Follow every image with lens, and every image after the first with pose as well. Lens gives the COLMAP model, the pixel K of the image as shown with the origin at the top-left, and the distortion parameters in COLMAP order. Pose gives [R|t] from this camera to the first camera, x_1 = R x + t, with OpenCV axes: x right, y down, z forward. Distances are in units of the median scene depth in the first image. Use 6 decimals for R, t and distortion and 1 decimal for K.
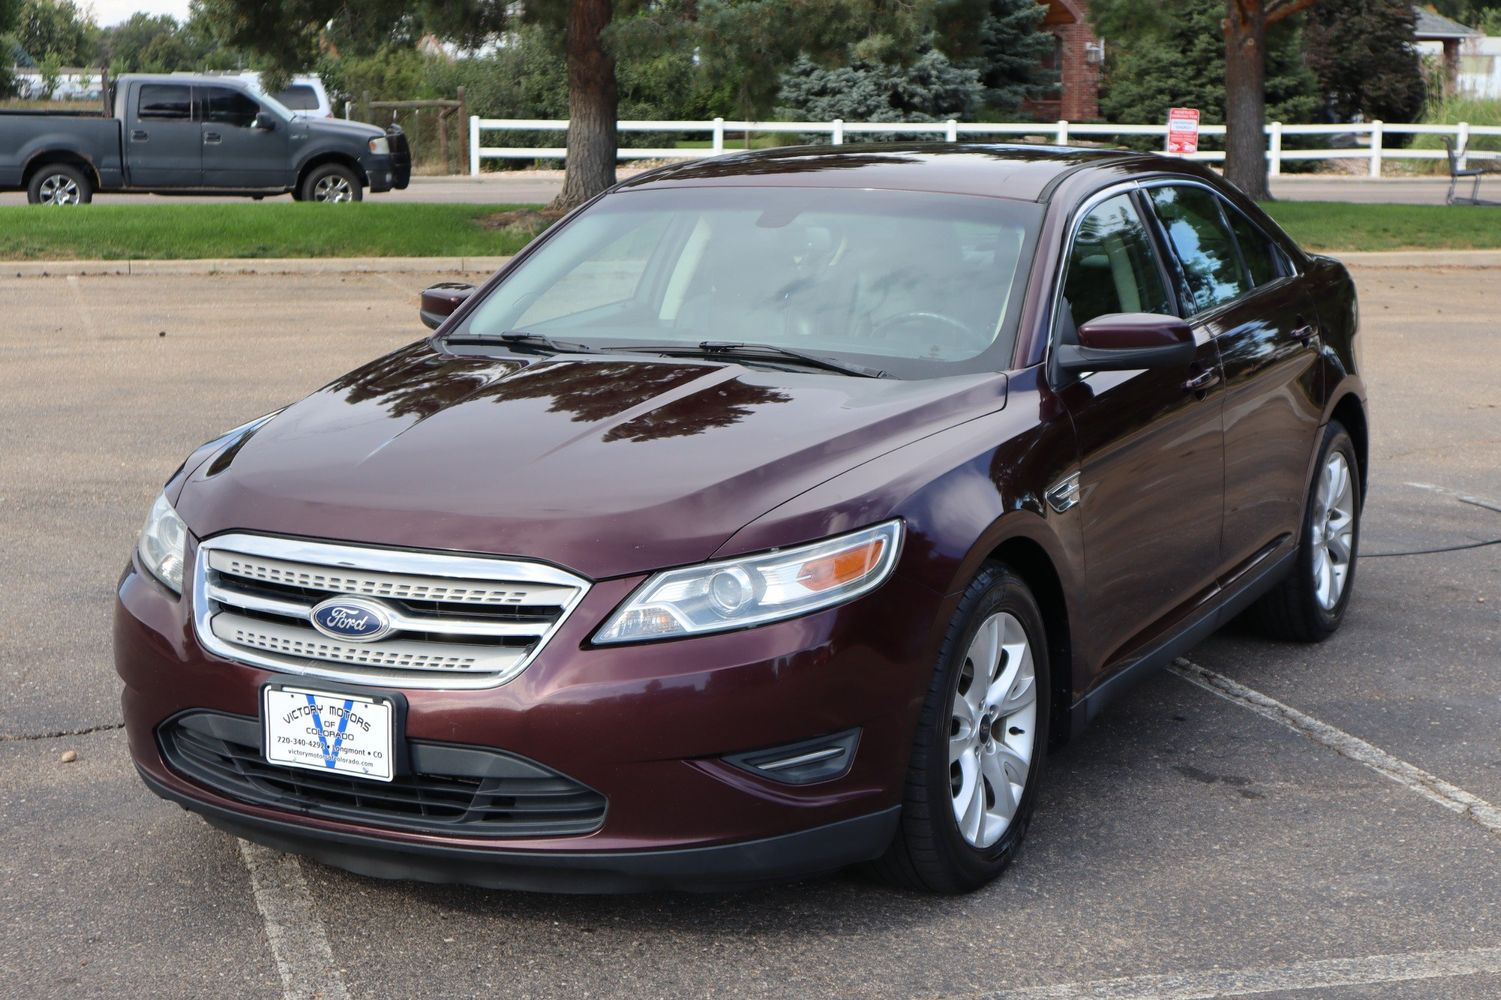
lens RADIAL K [[2763.2, 0, 750.5], [0, 2763.2, 500.0], [0, 0, 1]] dist [-0.110521, 0.315546]
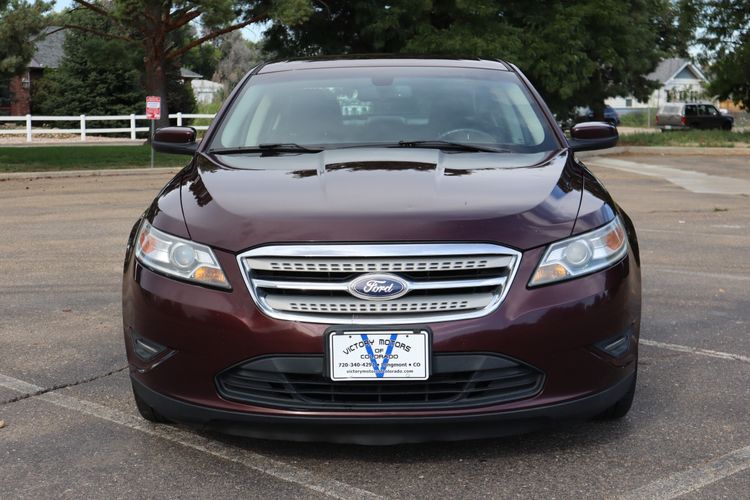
lens RADIAL K [[1284.5, 0, 375.5], [0, 1284.5, 269.3], [0, 0, 1]] dist [-0.001426, 0.138640]
pose [[0.885561, -0.067958, 0.459526, -0.454468], [0.084128, 0.996345, -0.014778, 0.040009], [-0.456842, 0.051746, 0.888042, 0.289422]]
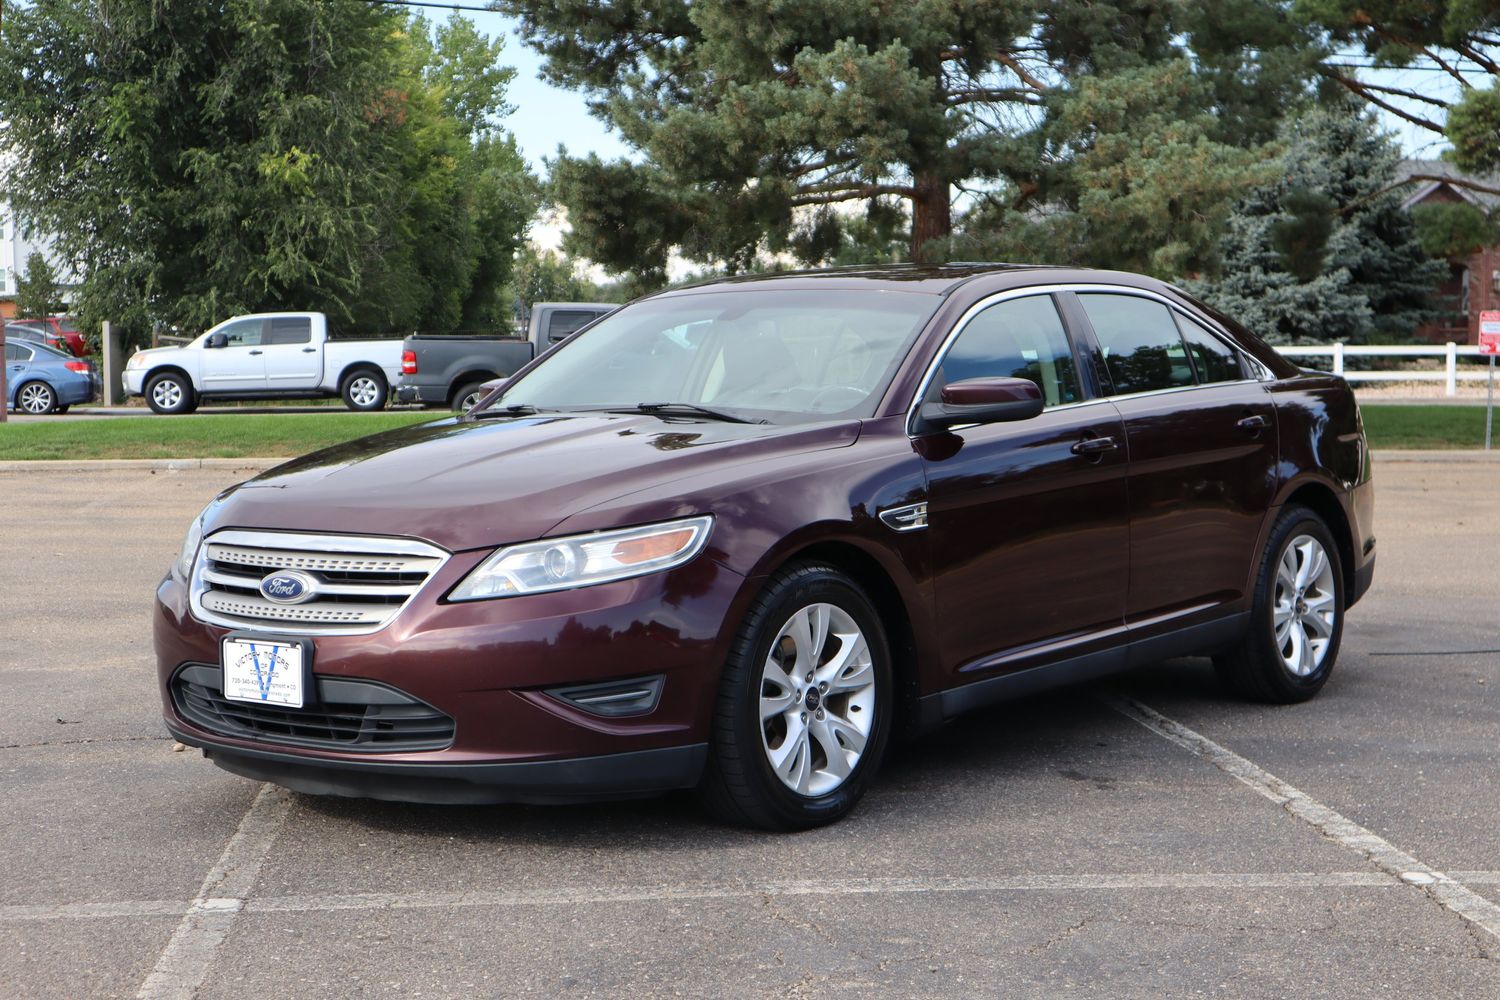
lens RADIAL K [[2761.3, 0, 750.0], [0, 2761.3, 500.0], [0, 0, 1]] dist [-0.110521, 0.315546]
pose [[0.978629, -0.003220, -0.205609, 0.307487], [-0.017265, 0.995060, -0.097764, 0.114486], [0.204908, 0.099224, 0.973739, -0.206385]]
